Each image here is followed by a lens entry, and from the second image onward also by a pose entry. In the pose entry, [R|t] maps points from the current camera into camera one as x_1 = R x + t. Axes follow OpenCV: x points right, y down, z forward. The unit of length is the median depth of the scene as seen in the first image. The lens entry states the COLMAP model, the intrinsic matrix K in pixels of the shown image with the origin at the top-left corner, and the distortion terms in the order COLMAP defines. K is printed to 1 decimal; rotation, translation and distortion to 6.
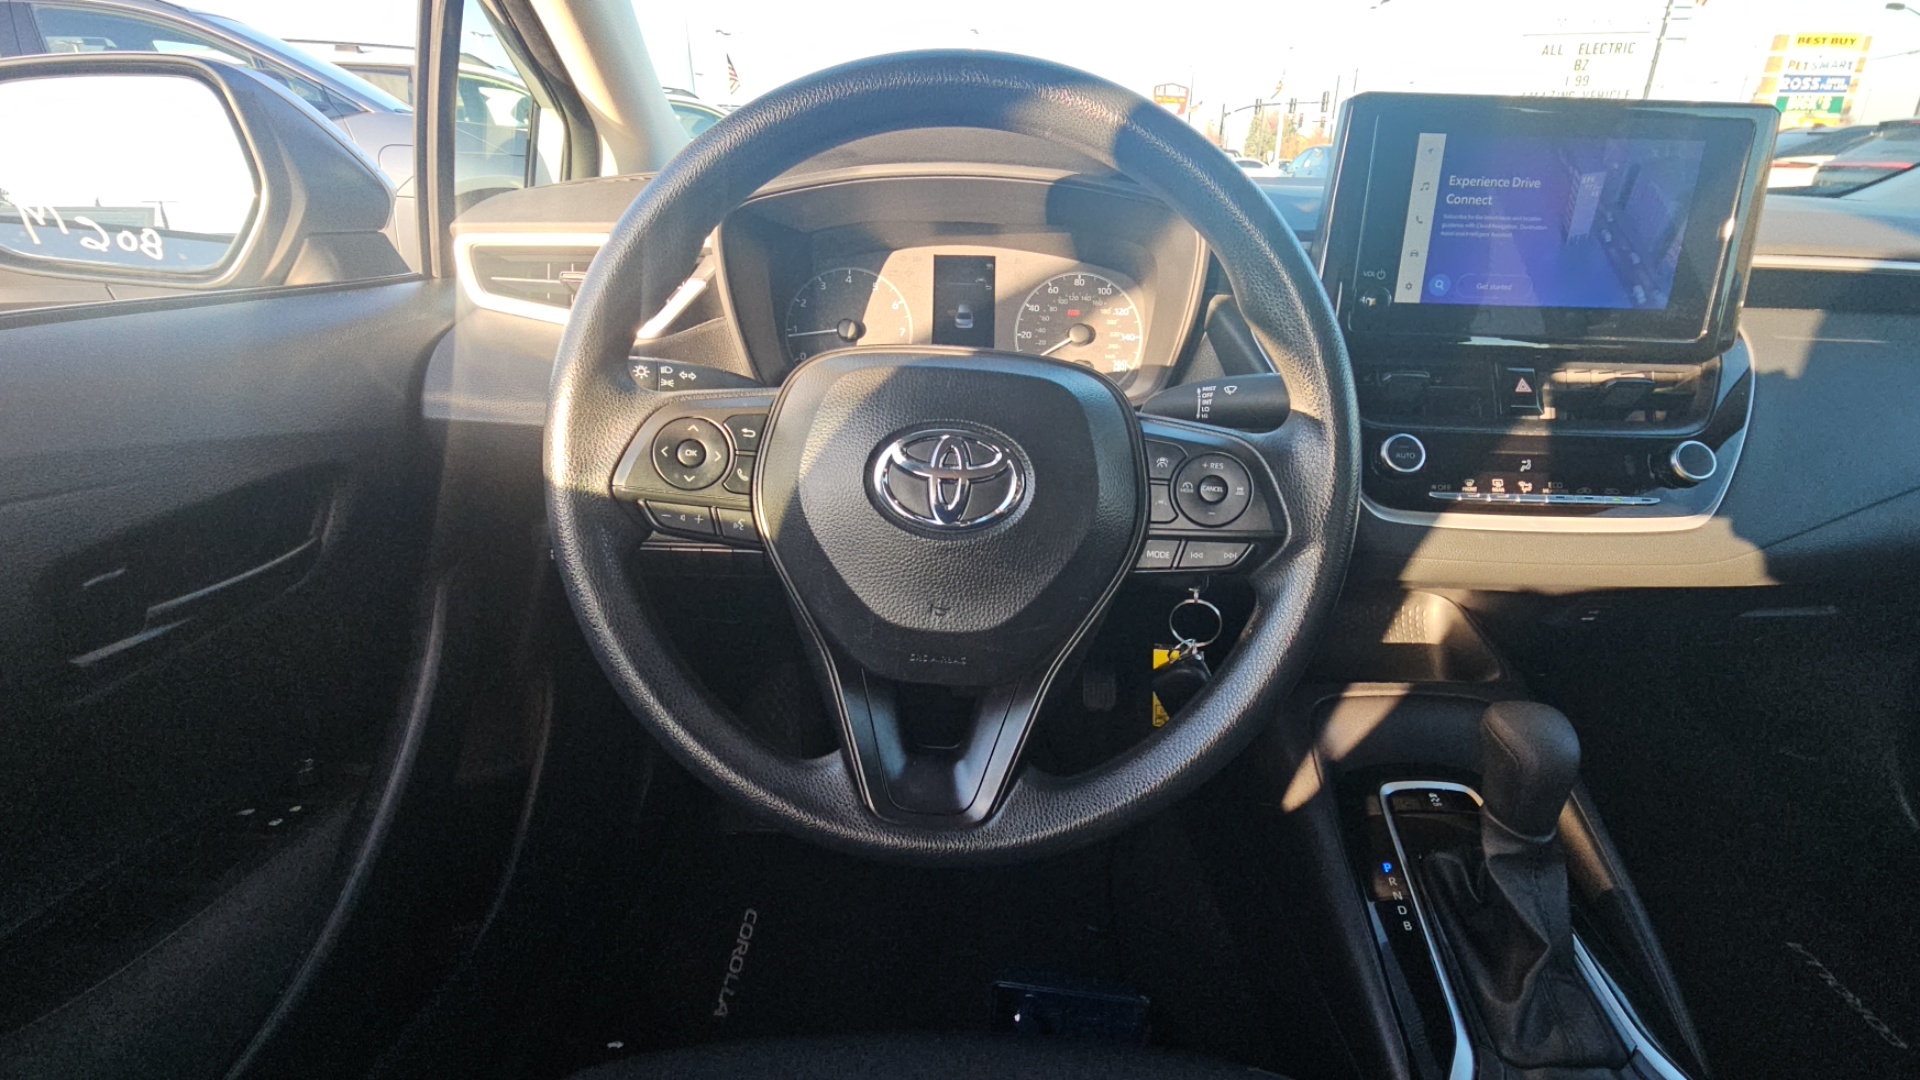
lens RADIAL K [[857.6, 0, 981.3], [0, 857.6, 546.9], [0, 0, 1]] dist [0.008284, -0.008048]
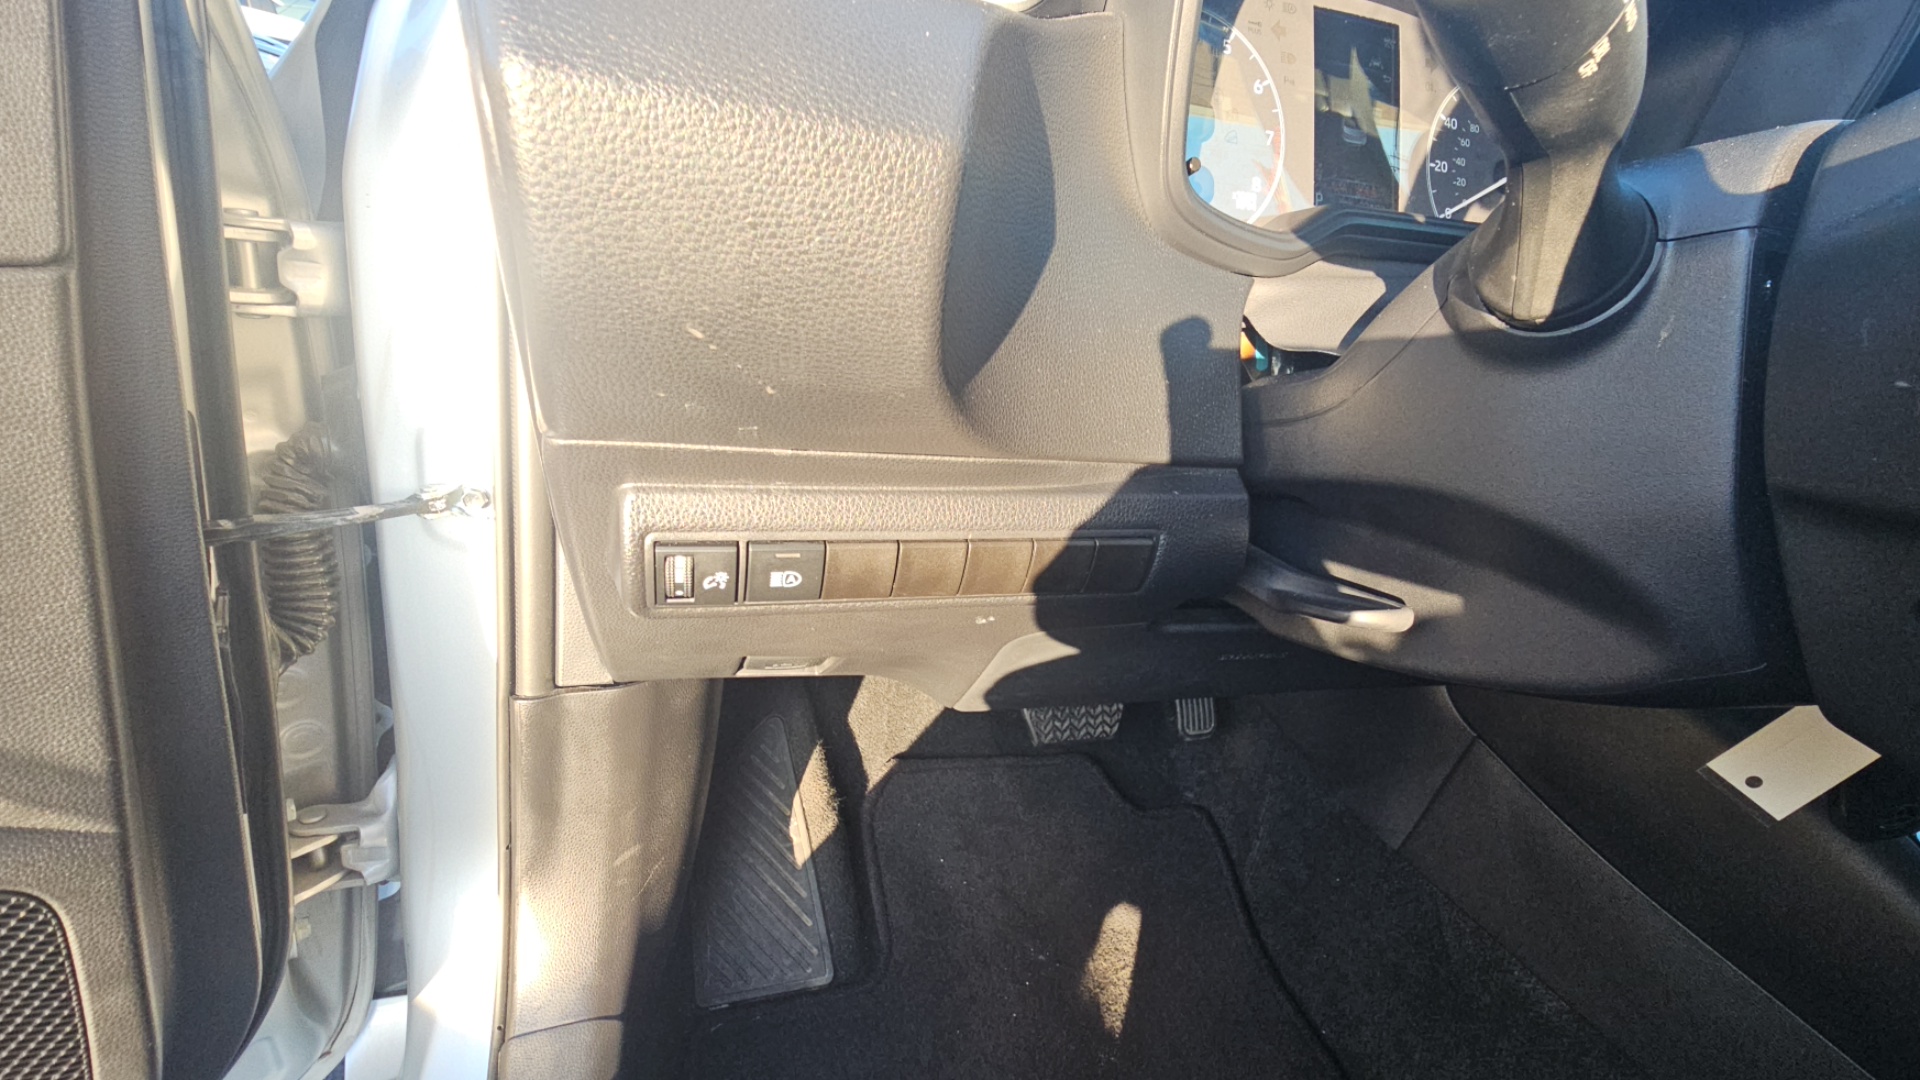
lens RADIAL K [[857.6, 0, 981.3], [0, 857.6, 546.9], [0, 0, 1]] dist [0.008284, -0.008048]
pose [[0.944162, -0.039843, 0.327063, -0.577926], [0.031415, 0.999025, 0.031014, -0.012762], [-0.327980, -0.019007, 0.944494, 0.670905]]
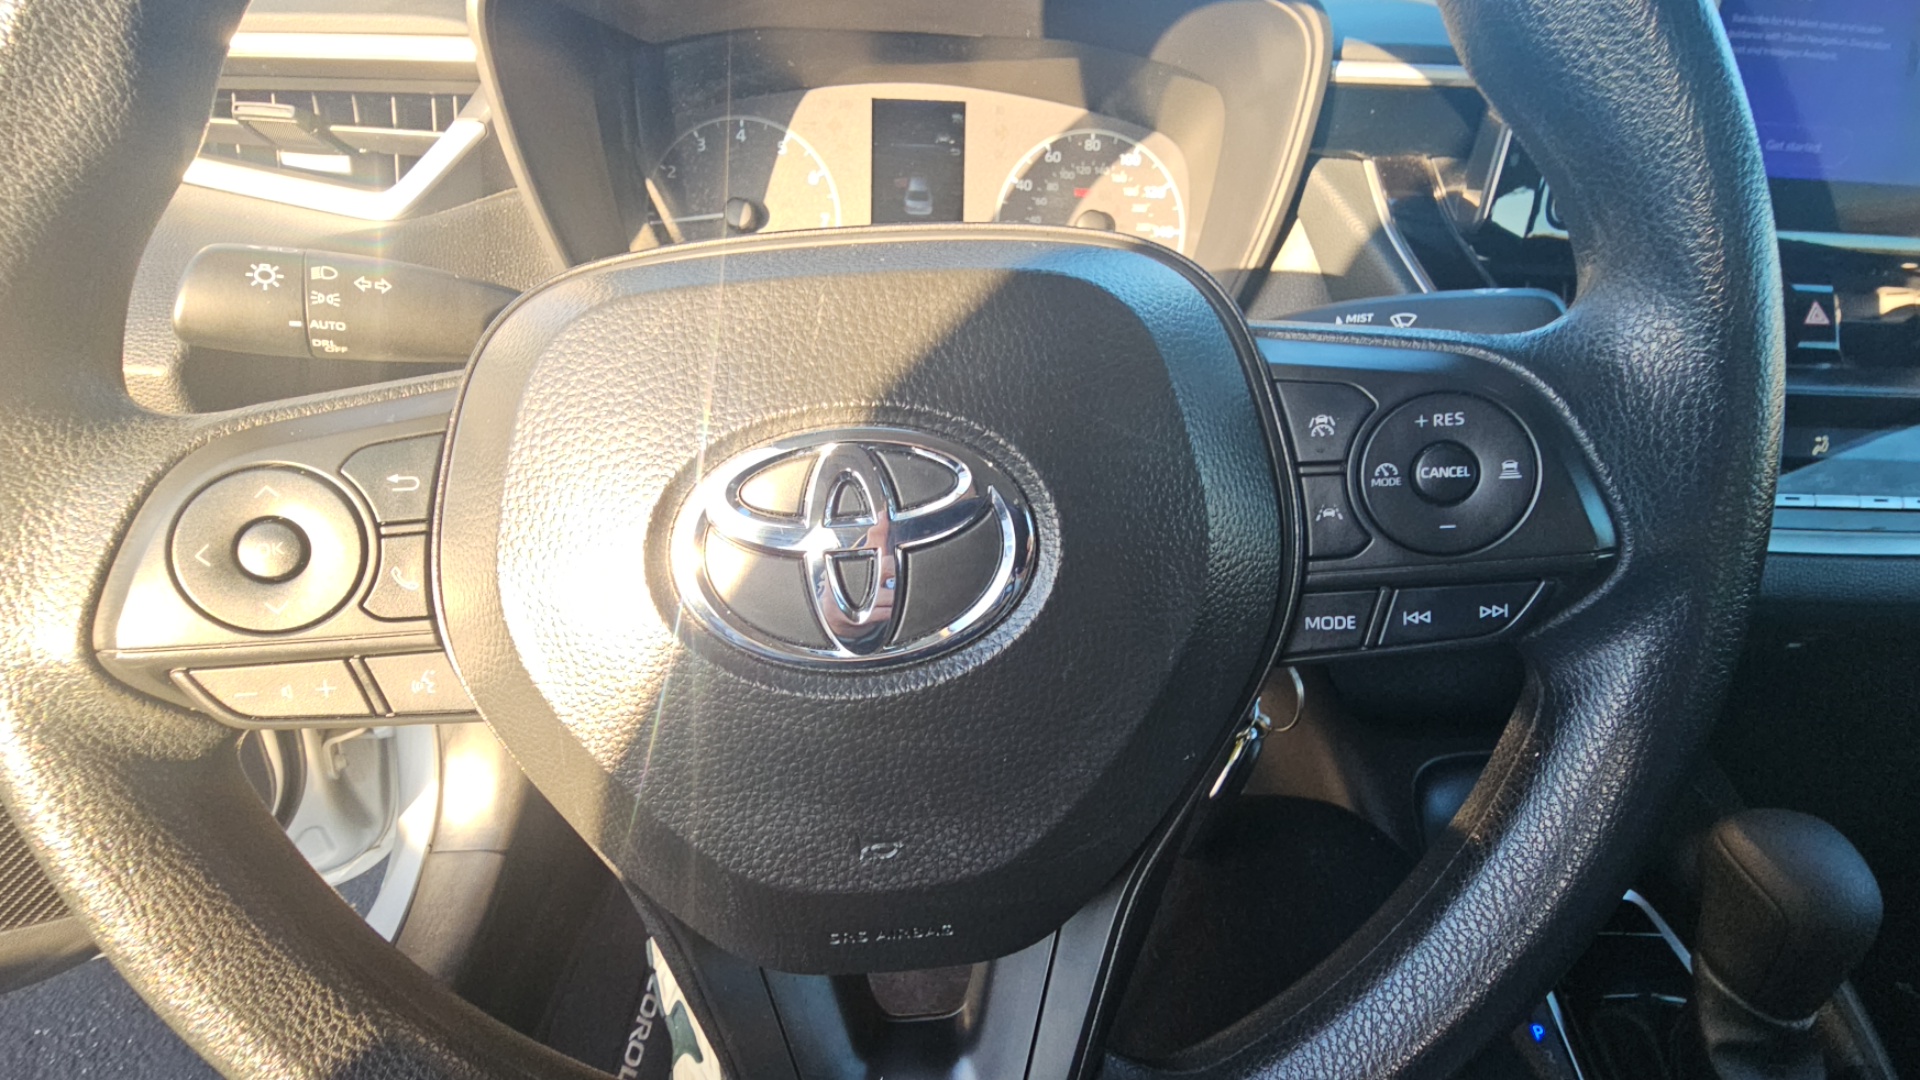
lens RADIAL K [[854.6, 0, 980.4], [0, 854.6, 547.1], [0, 0, 1]] dist [0.023018, -0.017833]
pose [[0.999371, -0.002692, 0.035355, 0.004568], [-0.001061, 0.994397, 0.105705, -0.087858], [-0.035441, -0.105676, 0.993769, 0.392679]]
